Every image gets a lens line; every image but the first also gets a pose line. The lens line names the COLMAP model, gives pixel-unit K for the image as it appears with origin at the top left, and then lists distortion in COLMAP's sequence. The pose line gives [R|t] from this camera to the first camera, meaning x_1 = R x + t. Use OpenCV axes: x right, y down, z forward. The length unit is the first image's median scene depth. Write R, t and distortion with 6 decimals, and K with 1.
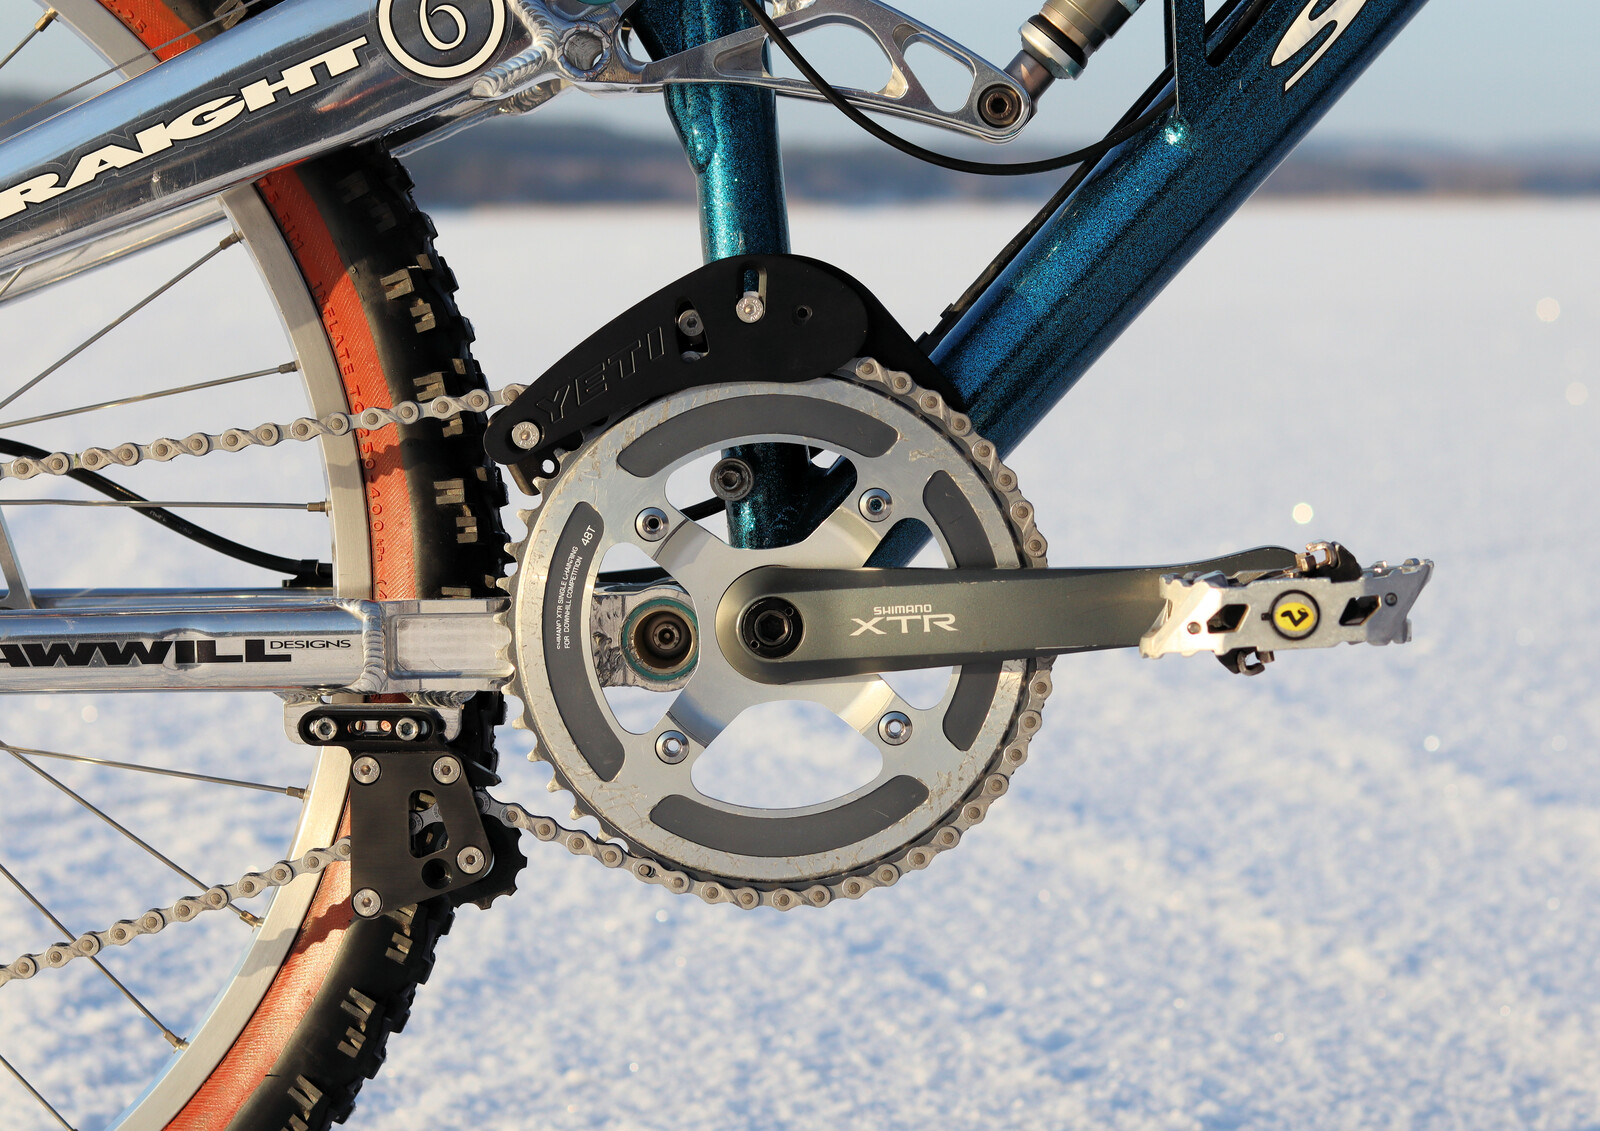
lens RADIAL K [[4740.9, 0, 800.0], [0, 4740.9, 565.5], [0, 0, 1]] dist [0.188634, 0.003609]
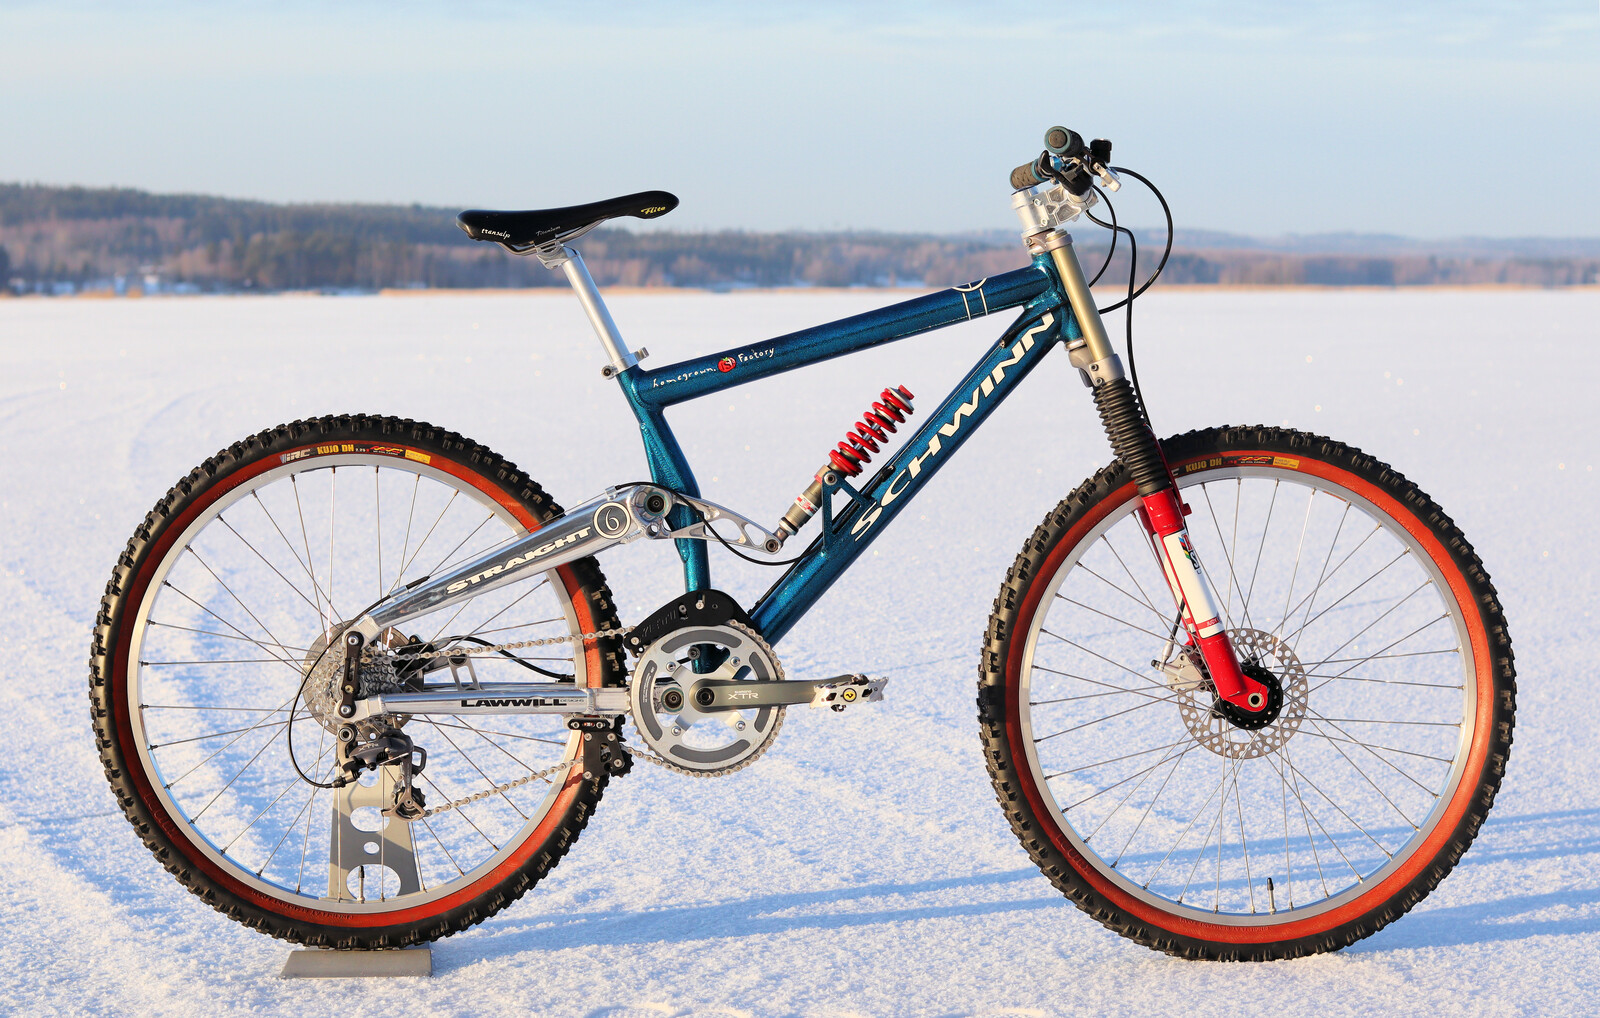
lens RADIAL K [[4748.6, 0, 800.0], [0, 4748.6, 509.0], [0, 0, 1]] dist [-0.051797, 0.029987]
pose [[0.999511, 0.007273, 0.030398, -0.042431], [-0.006756, 0.999831, -0.017089, -0.064034], [-0.030517, 0.016875, 0.999392, -2.429518]]
